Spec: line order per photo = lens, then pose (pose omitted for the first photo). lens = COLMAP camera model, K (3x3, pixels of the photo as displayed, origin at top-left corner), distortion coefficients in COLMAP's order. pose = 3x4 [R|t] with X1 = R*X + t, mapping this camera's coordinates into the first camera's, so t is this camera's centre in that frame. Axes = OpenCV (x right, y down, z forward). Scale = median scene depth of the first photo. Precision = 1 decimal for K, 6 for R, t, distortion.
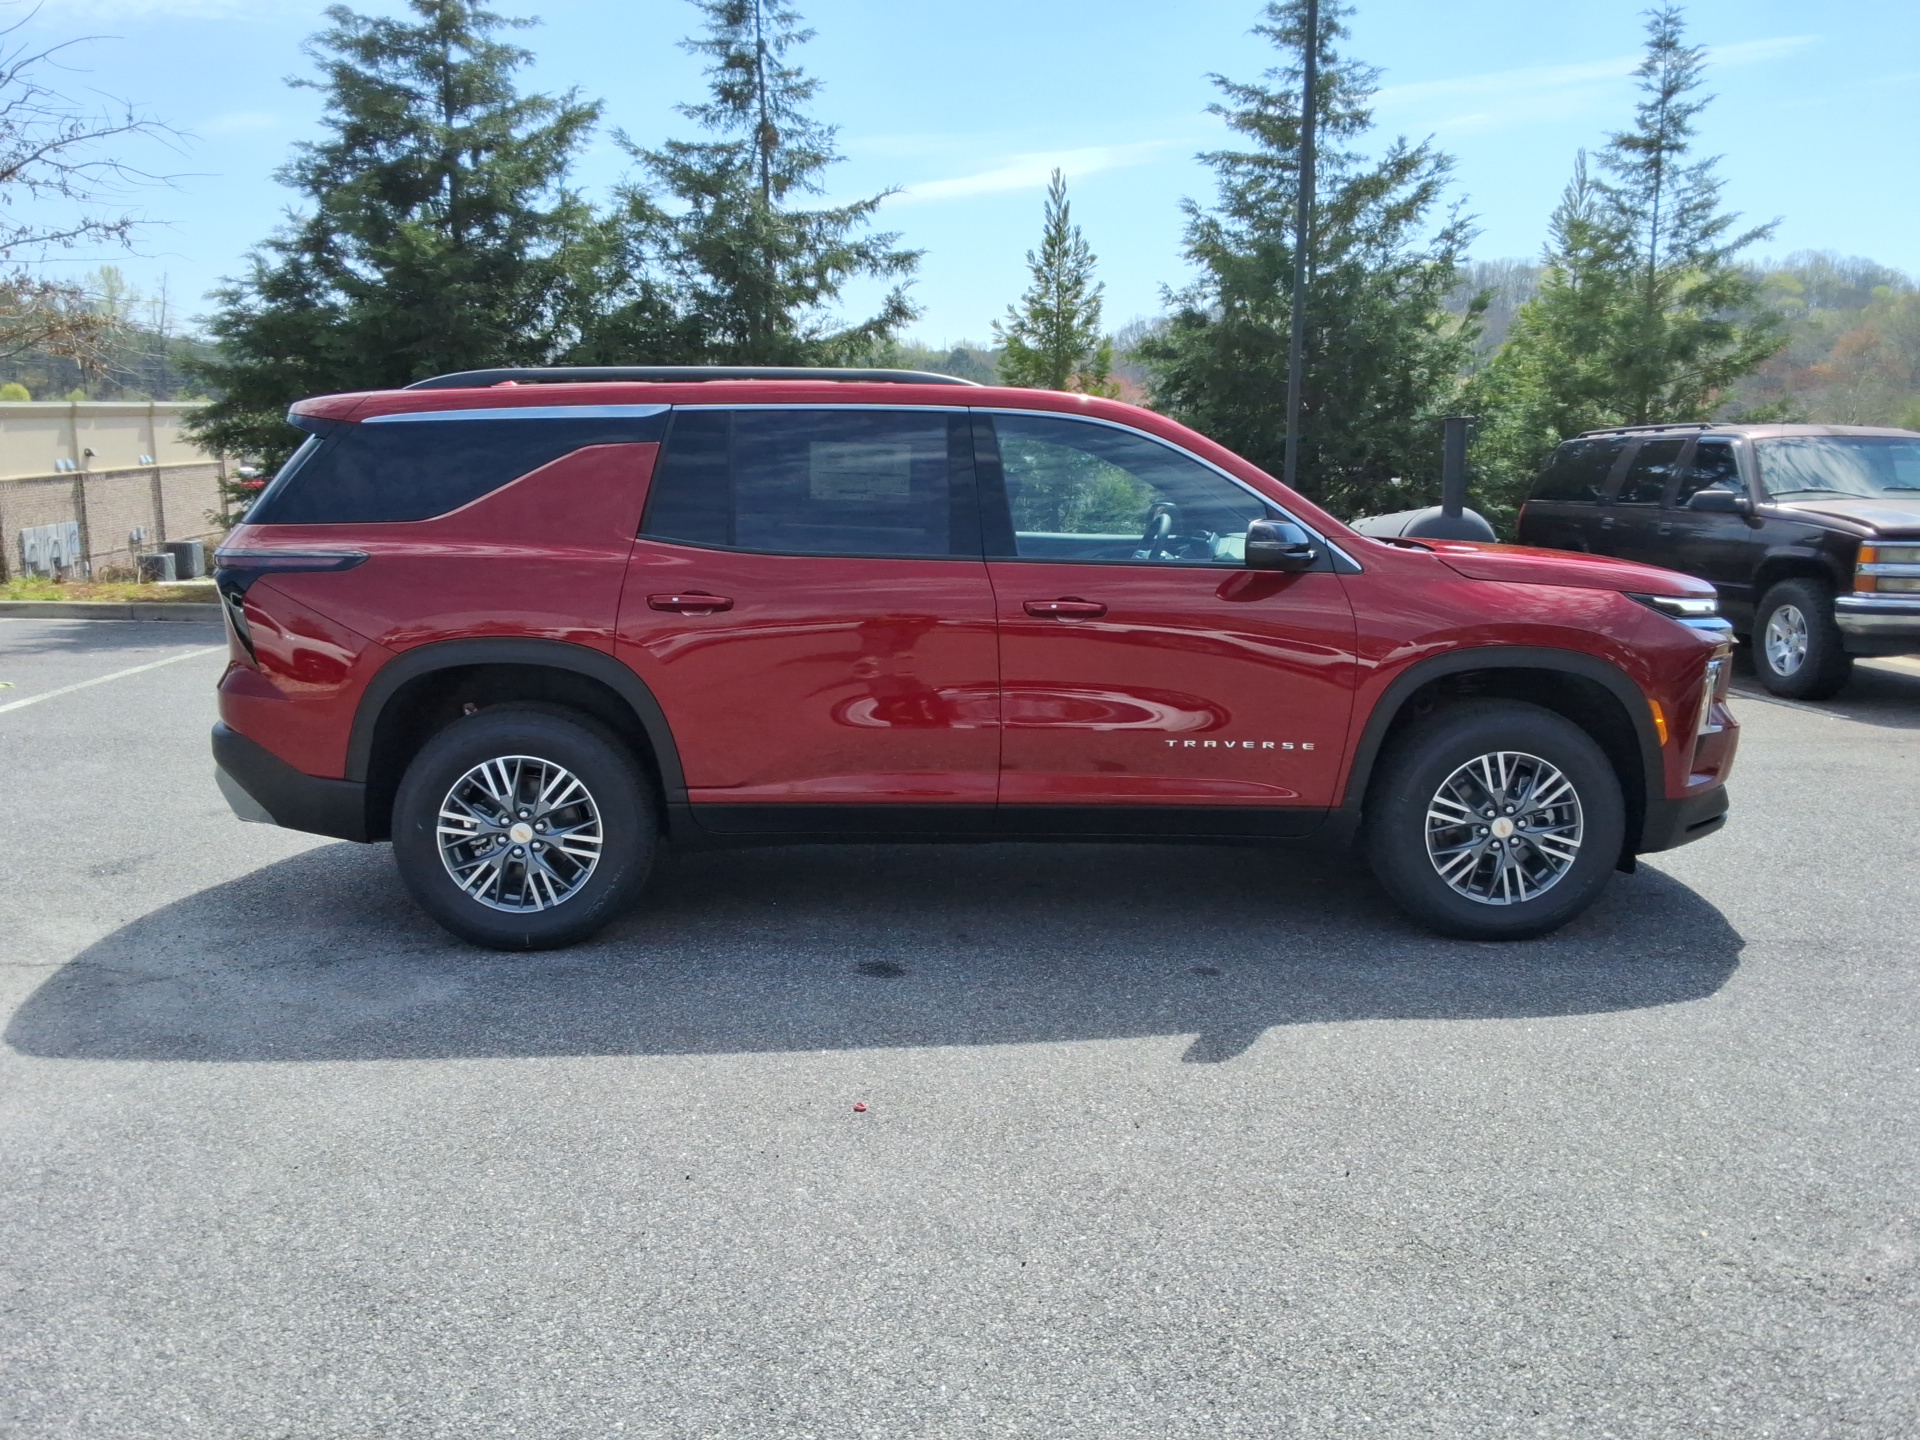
lens RADIAL K [[1544.4, 0, 976.6], [0, 1544.4, 688.2], [0, 0, 1]] dist [0.127384, -0.203700]
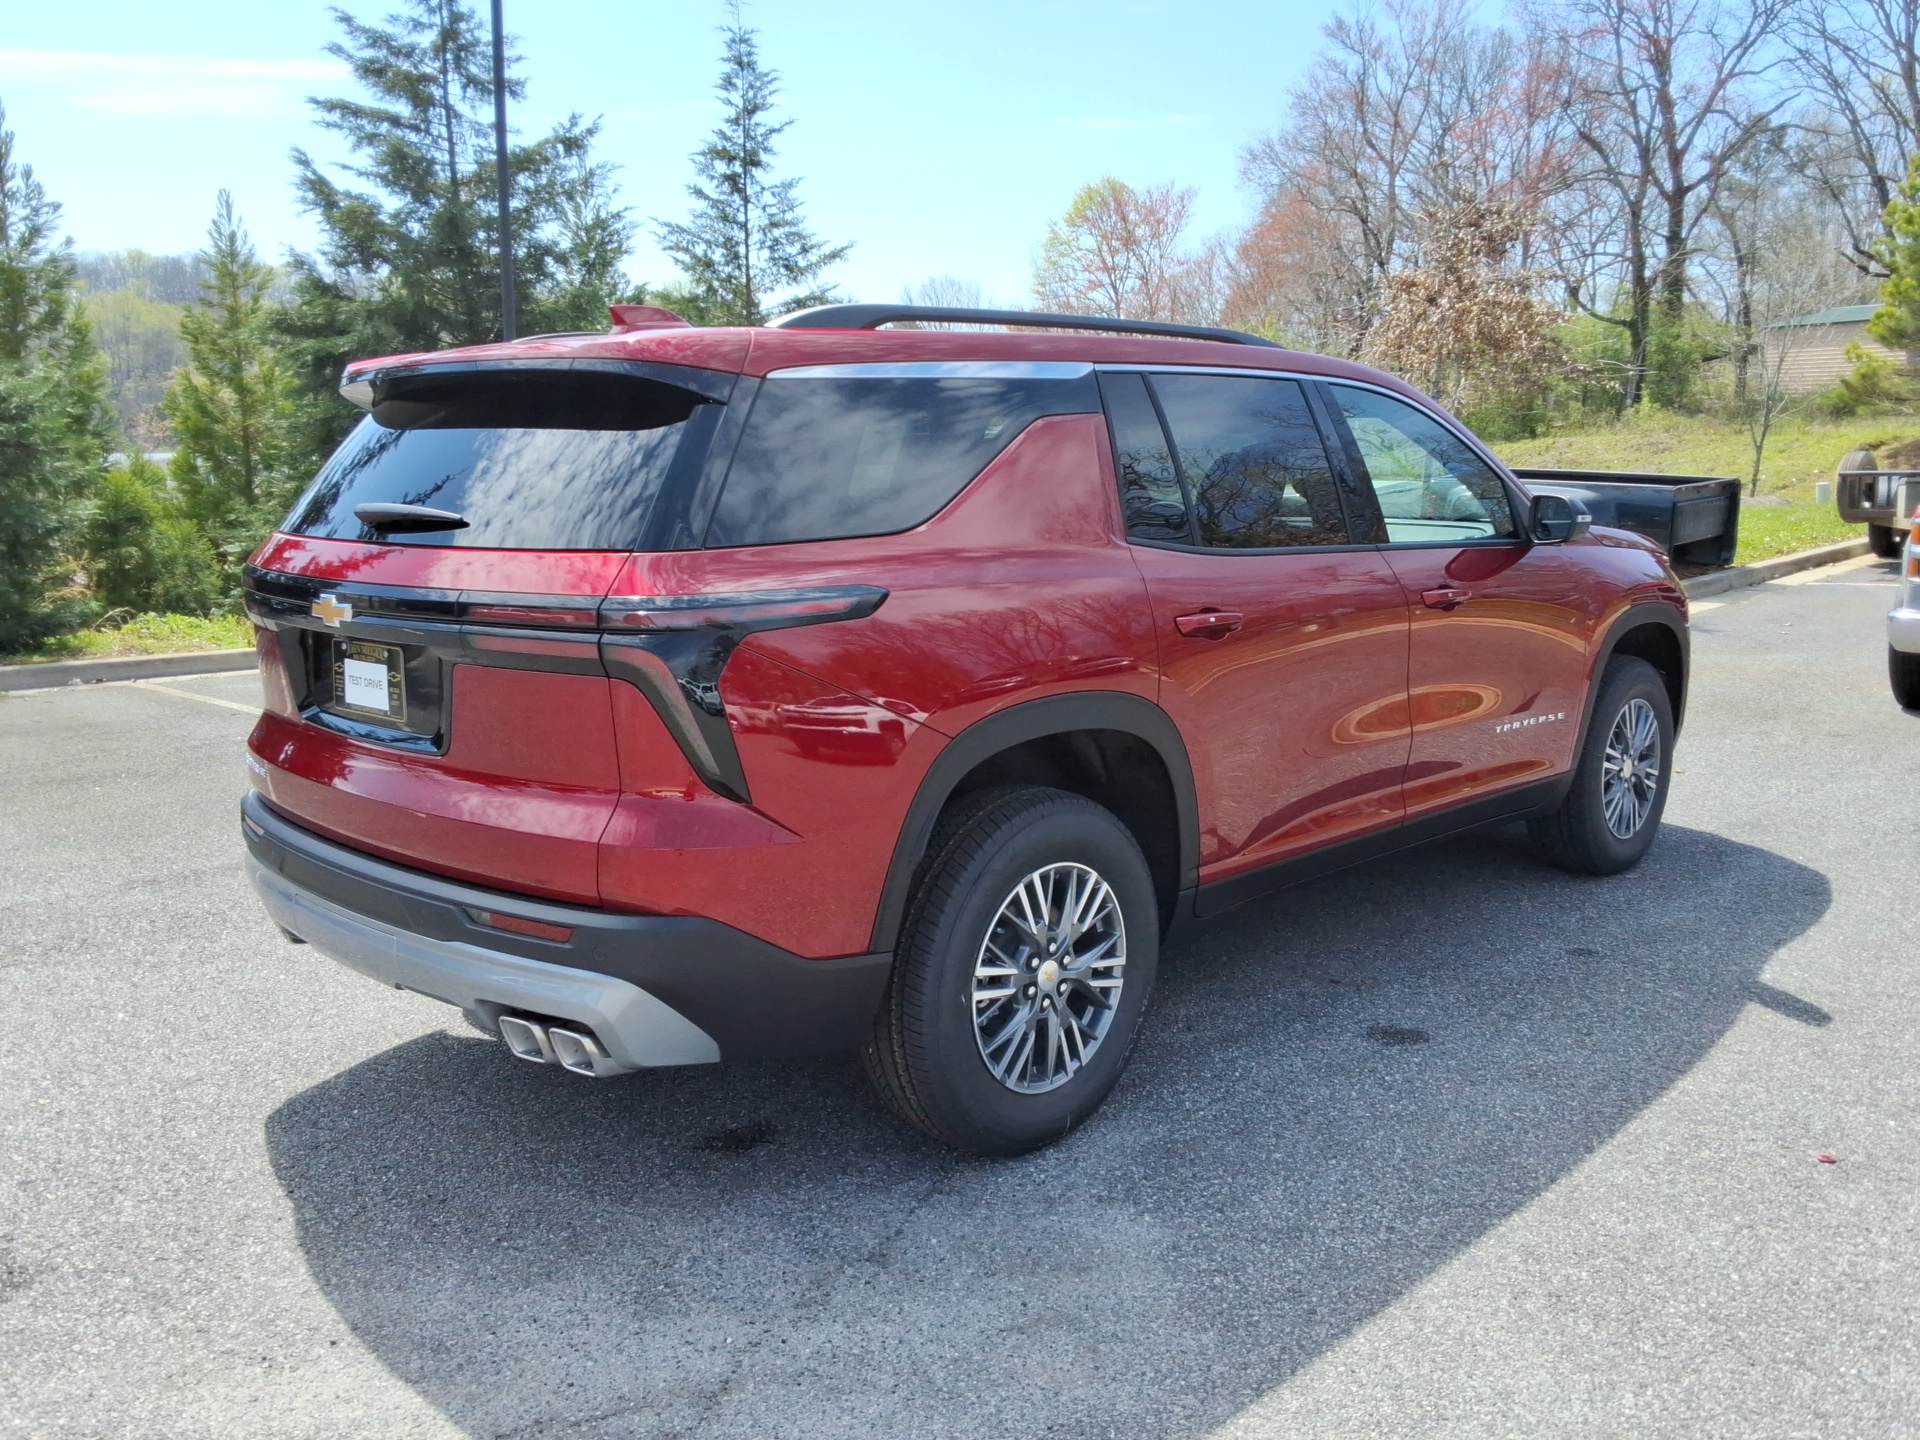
lens RADIAL K [[1544.4, 0, 976.6], [0, 1544.4, 688.2], [0, 0, 1]] dist [0.127384, -0.203700]
pose [[0.730665, -0.105126, 0.674594, -0.210564], [0.106140, 0.993552, 0.039869, -0.017841], [-0.674435, 0.042470, 0.737112, 0.139624]]
